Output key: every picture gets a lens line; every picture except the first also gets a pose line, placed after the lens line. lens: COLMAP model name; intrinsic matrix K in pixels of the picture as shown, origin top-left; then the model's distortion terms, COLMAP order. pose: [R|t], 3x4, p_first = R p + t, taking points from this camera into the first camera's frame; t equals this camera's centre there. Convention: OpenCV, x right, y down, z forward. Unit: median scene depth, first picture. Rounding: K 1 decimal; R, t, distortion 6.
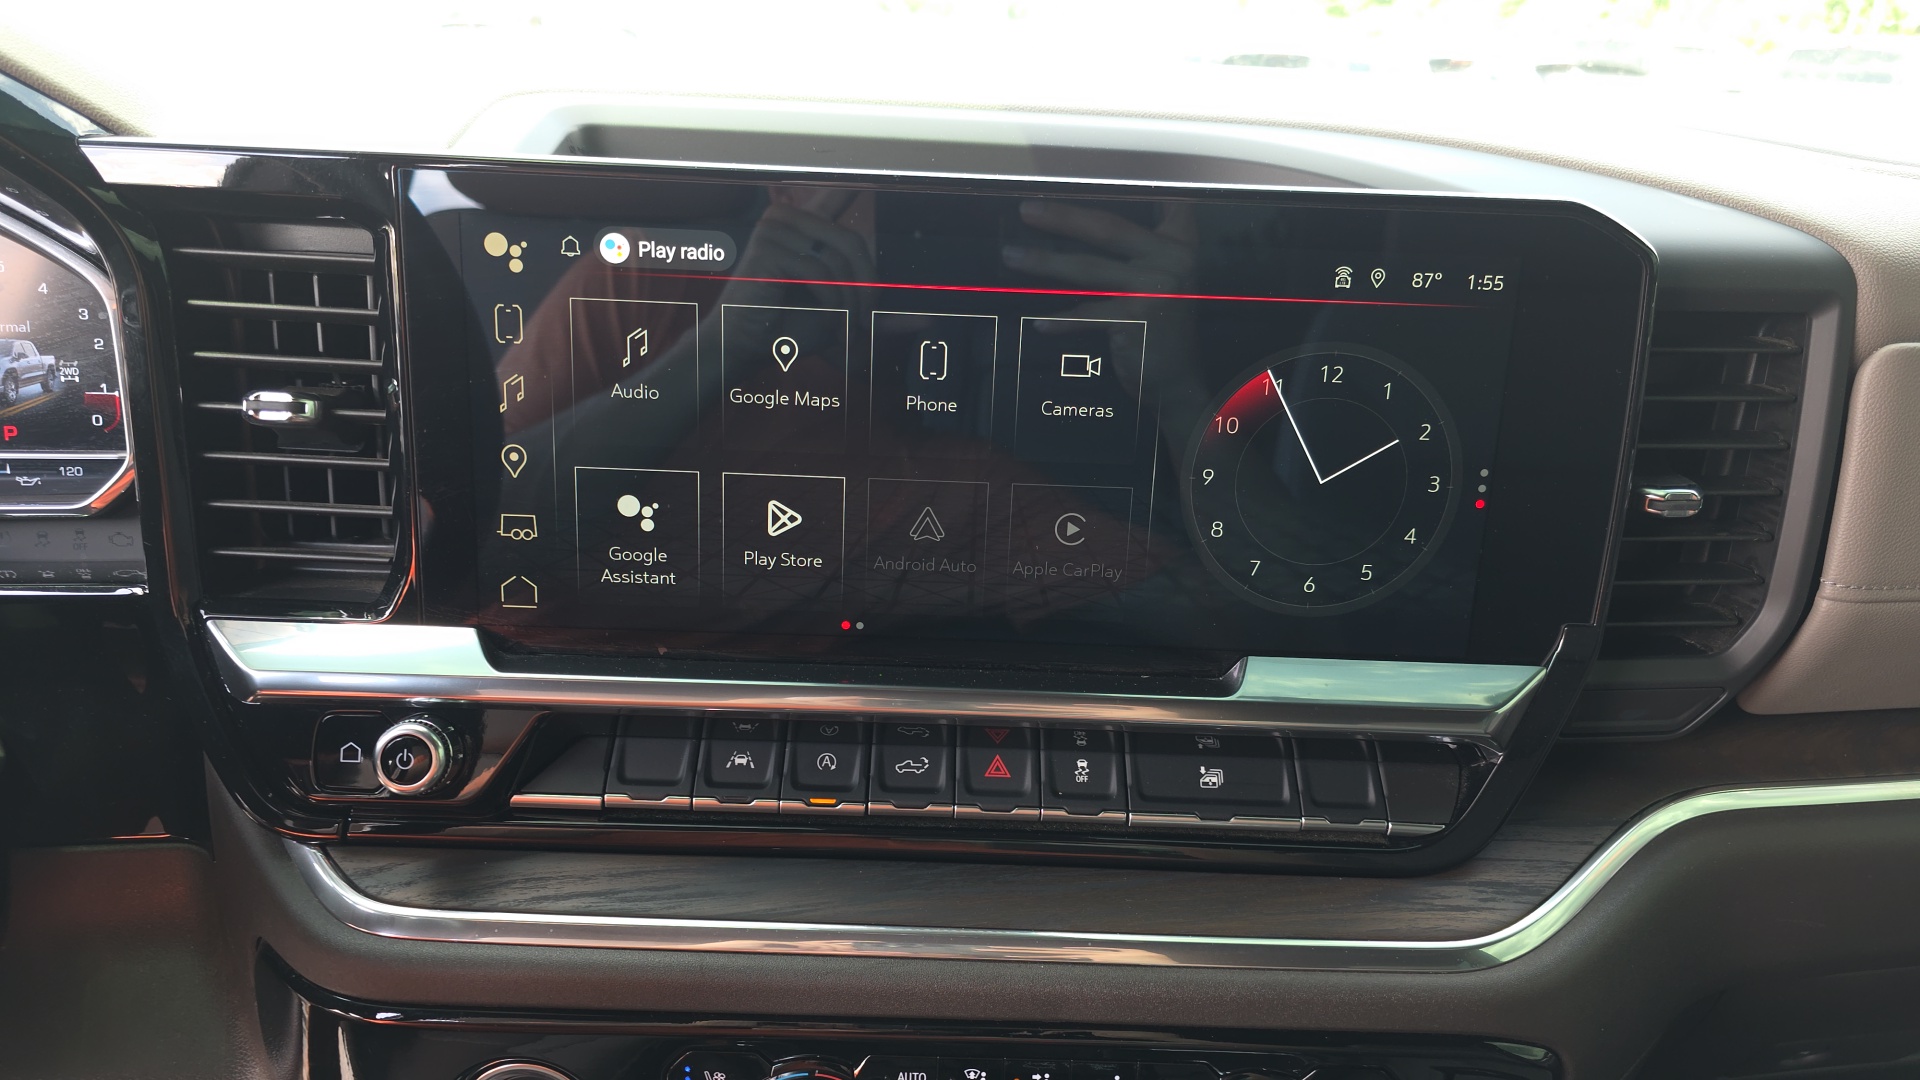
lens RADIAL K [[1270.5, 0, 946.2], [0, 1270.5, 525.1], [0, 0, 1]] dist [0.062627, -0.074166]
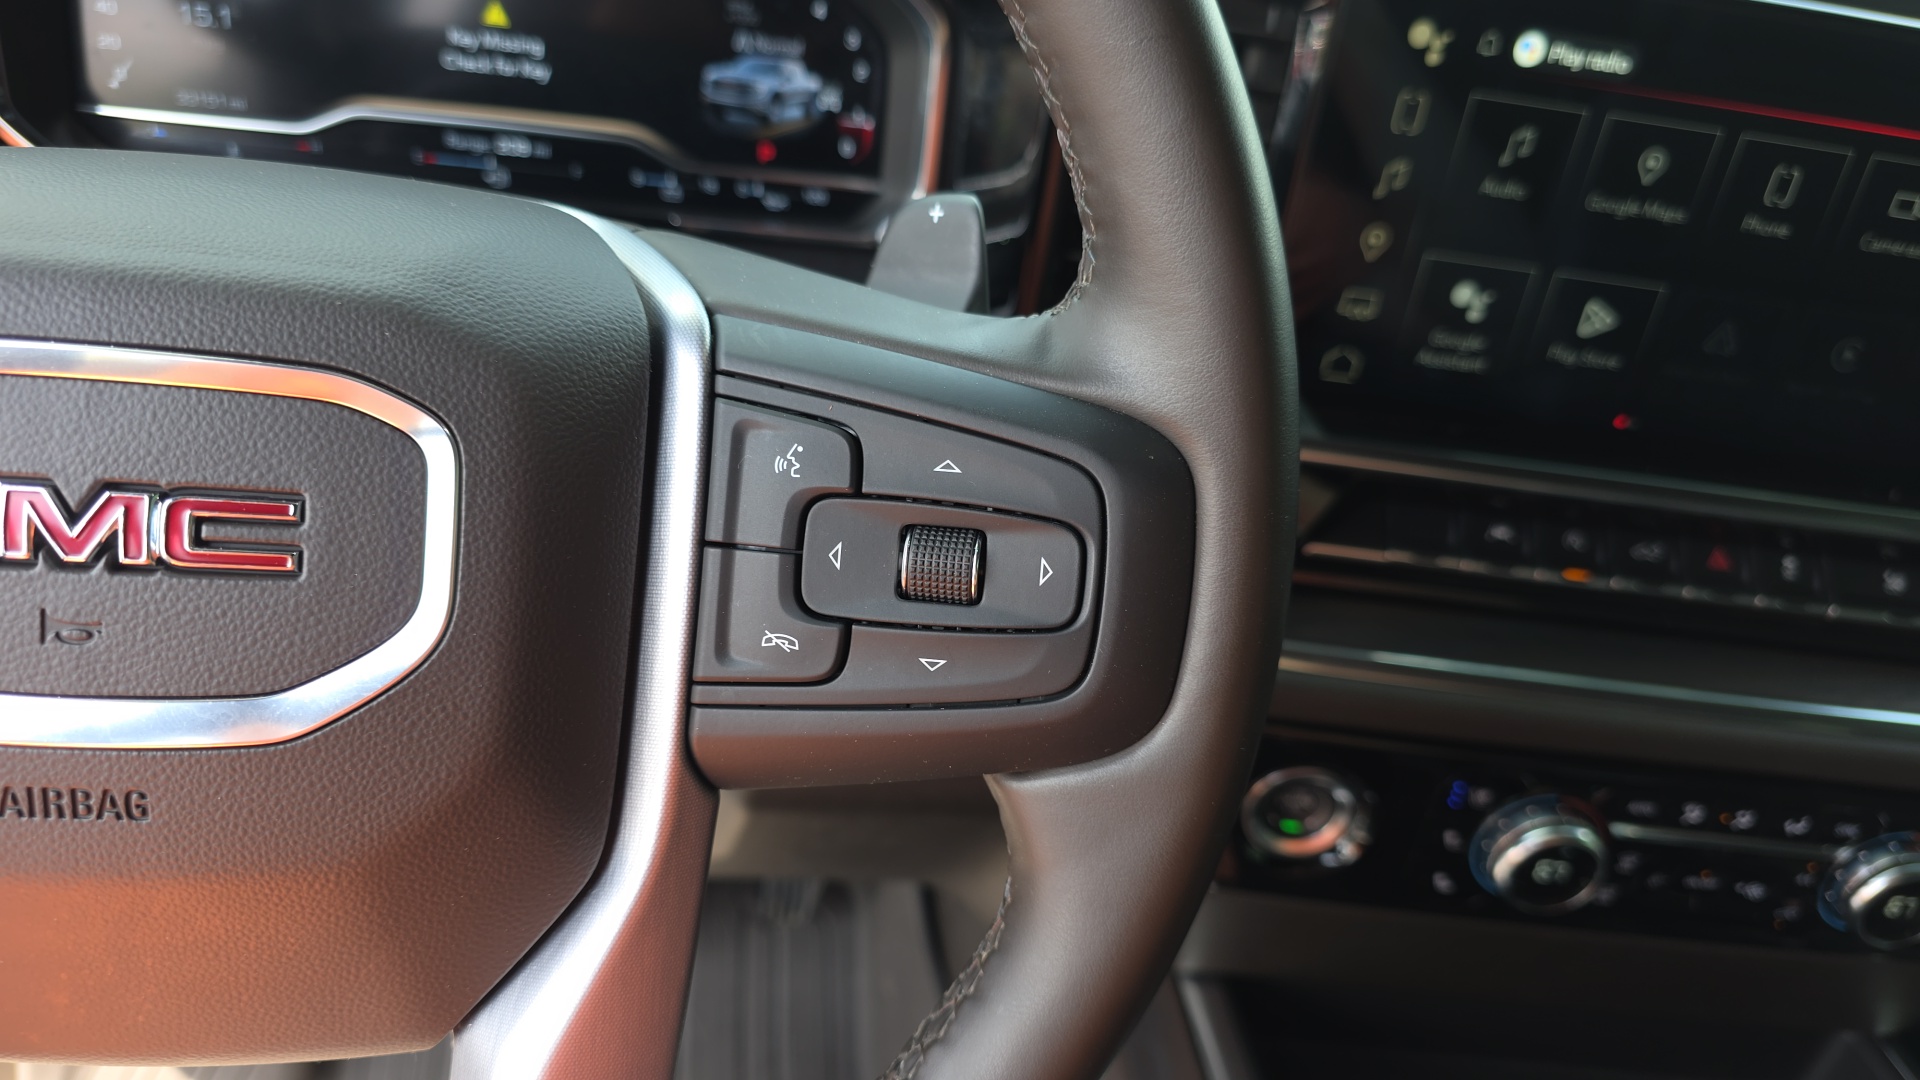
lens RADIAL K [[1352.6, 0, 953.7], [0, 1352.6, 552.4], [0, 0, 1]] dist [0.003492, -0.031215]
pose [[0.995582, 0.088047, 0.032638, -0.685317], [-0.093021, 0.972229, 0.214751, -0.008474], [-0.012823, -0.216838, 0.976123, -0.156547]]
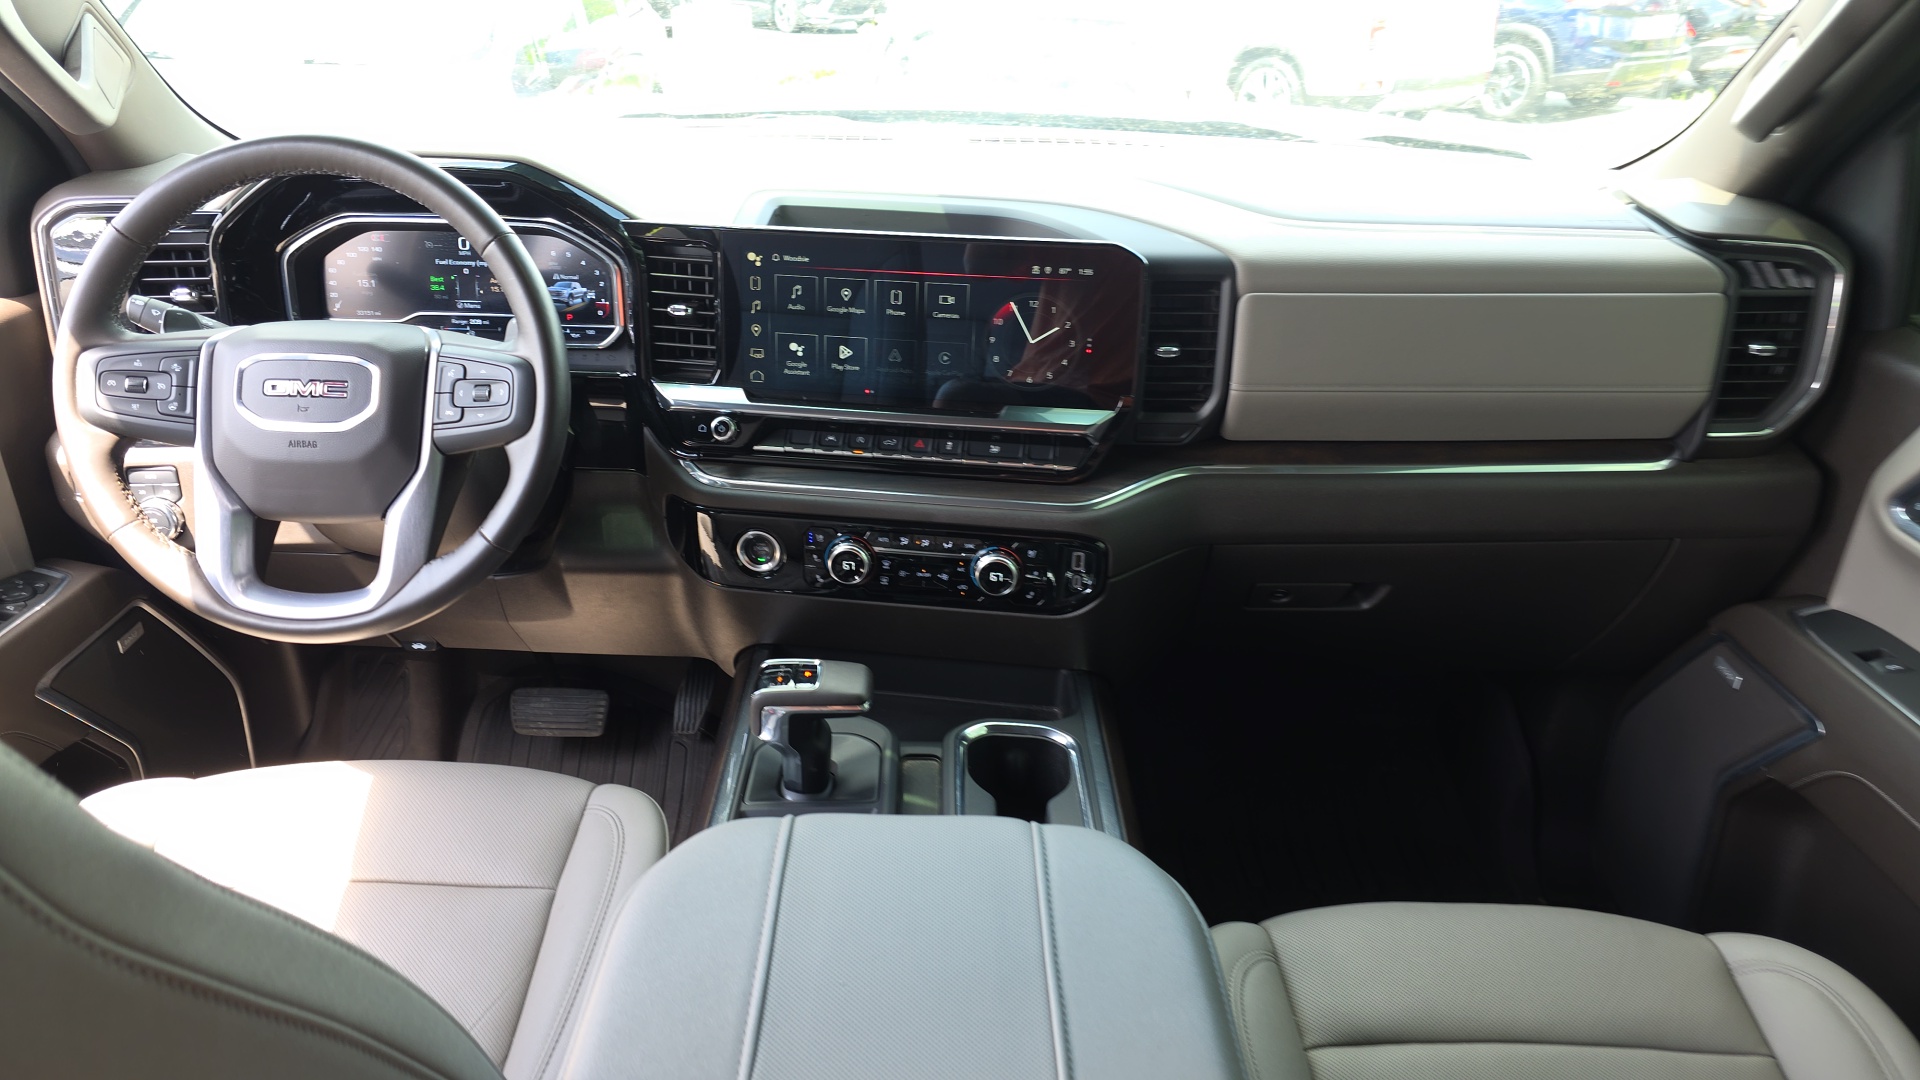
lens RADIAL K [[1311.5, 0, 927.9], [0, 1311.5, 549.0], [0, 0, 1]] dist [0.070628, -0.071785]
pose [[0.988669, 0.038987, -0.144964, 0.497932], [-0.024835, 0.994858, 0.098186, 0.140005], [0.148047, -0.093473, 0.984553, -1.917379]]
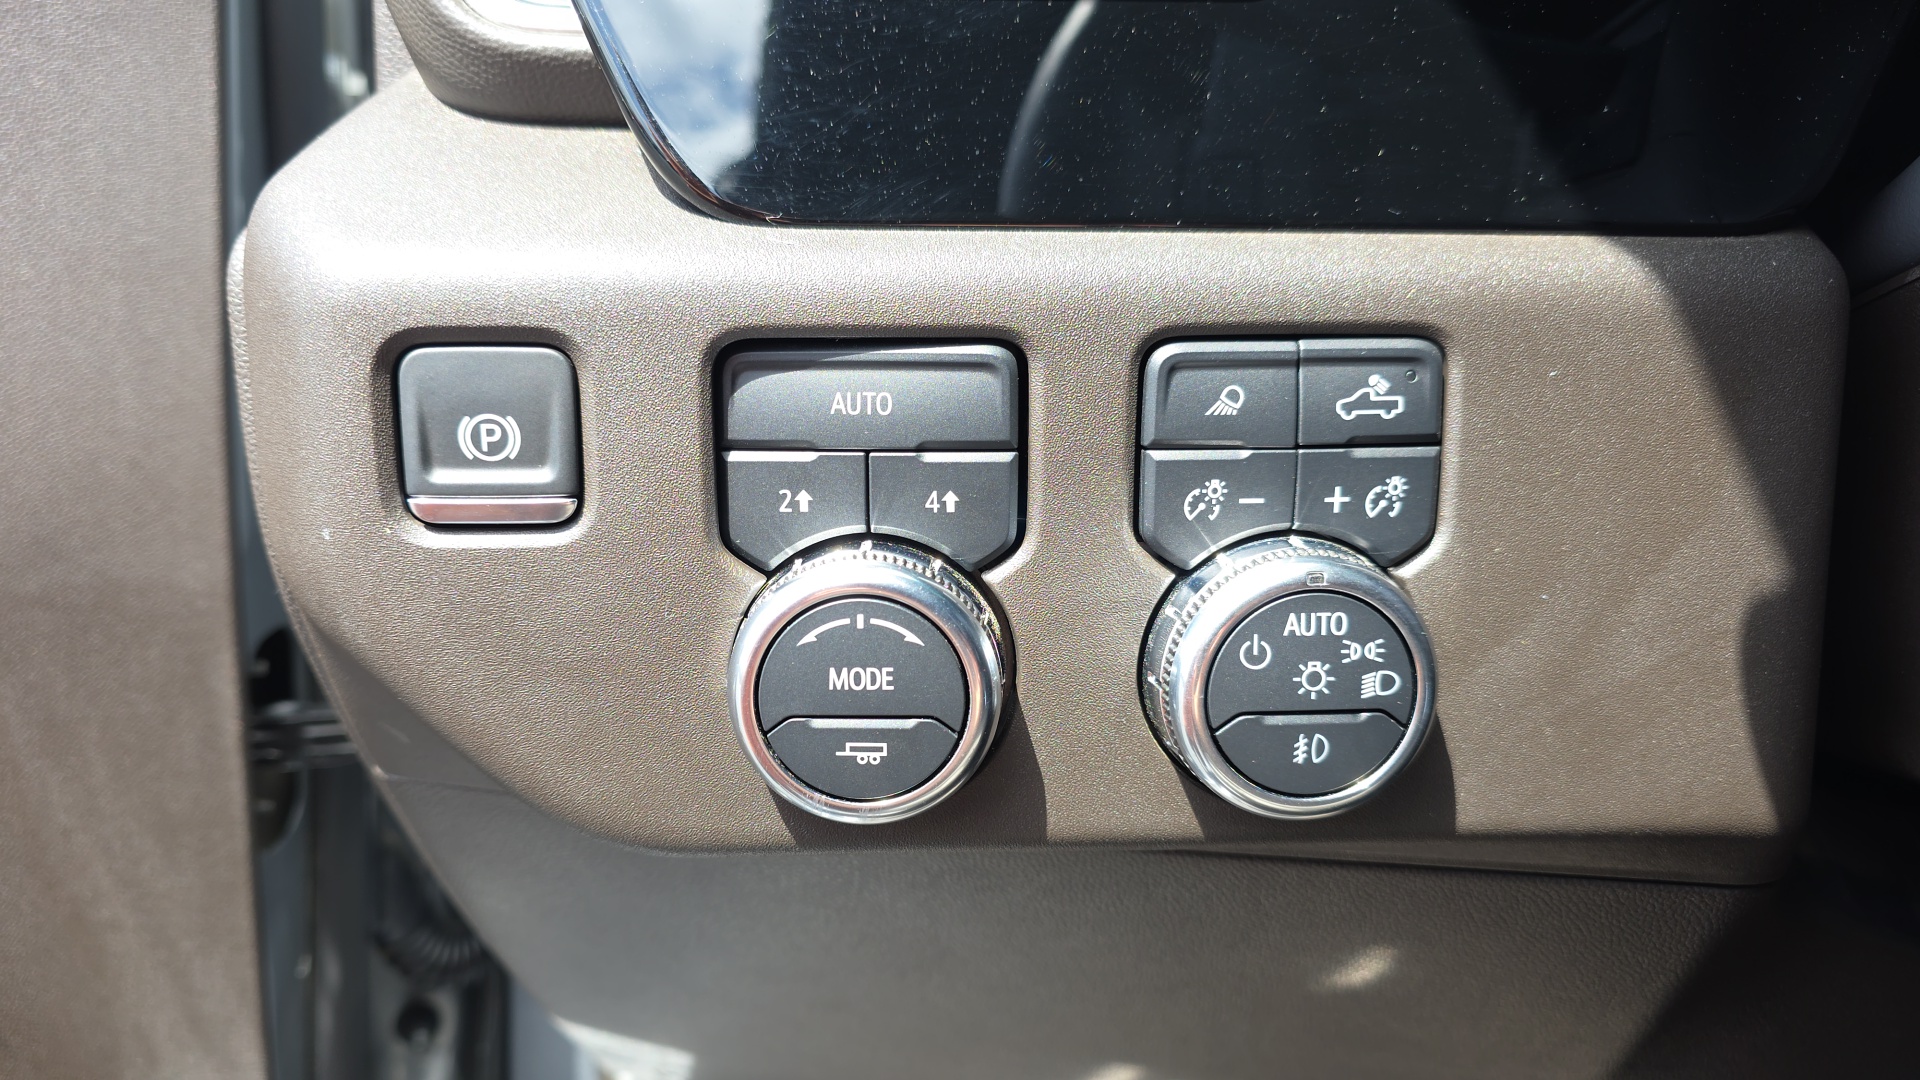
lens RADIAL K [[1335.1, 0, 947.0], [0, 1335.1, 533.0], [0, 0, 1]] dist [0.037040, -0.079047]
pose [[0.979833, 0.033017, -0.197070, -1.561671], [-0.039081, 0.998872, -0.026961, 0.376831], [0.195958, 0.034118, 0.980019, 0.334767]]
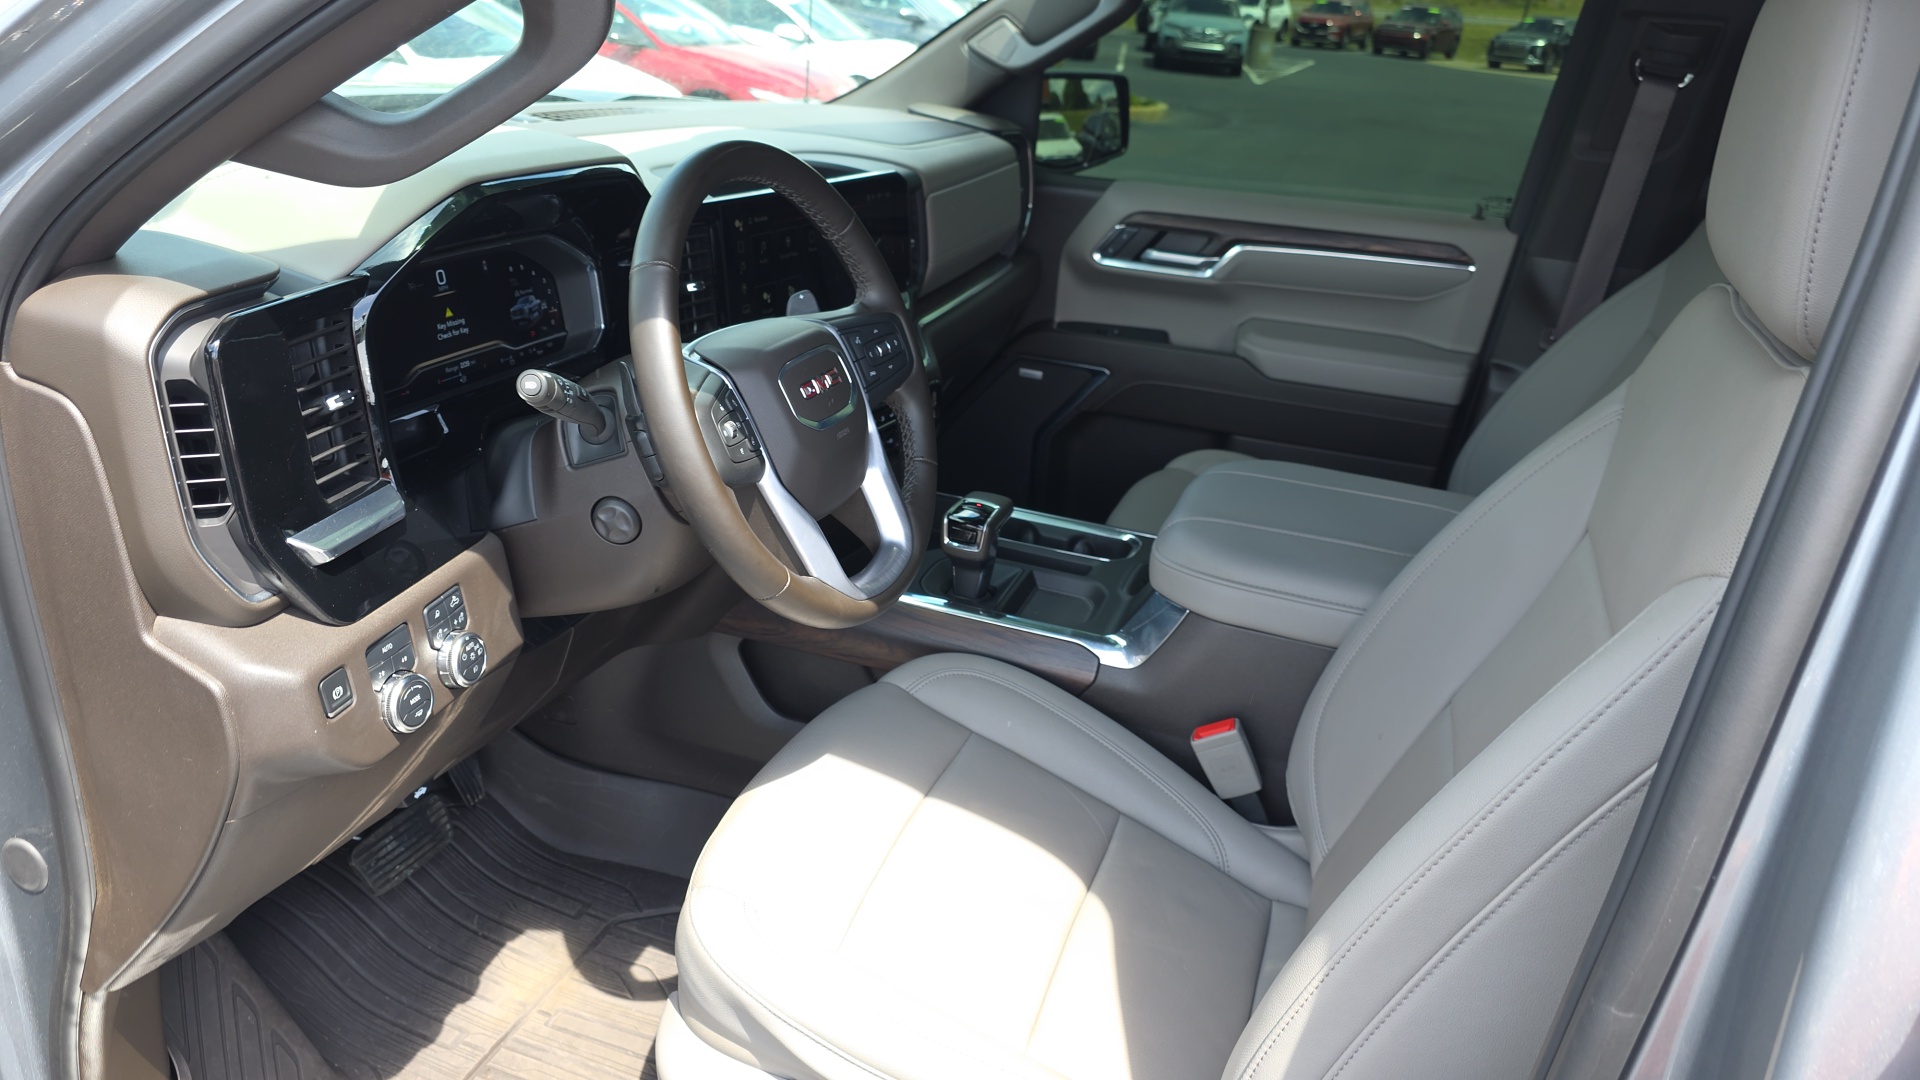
lens RADIAL K [[1295.1, 0, 968.9], [0, 1295.1, 543.9], [0, 0, 1]] dist [0.065517, -0.085254]
pose [[0.468314, -0.359023, 0.807331, -2.957371], [0.244611, 0.930692, 0.271989, -0.204665], [-0.849027, 0.070106, 0.523677, -1.191748]]
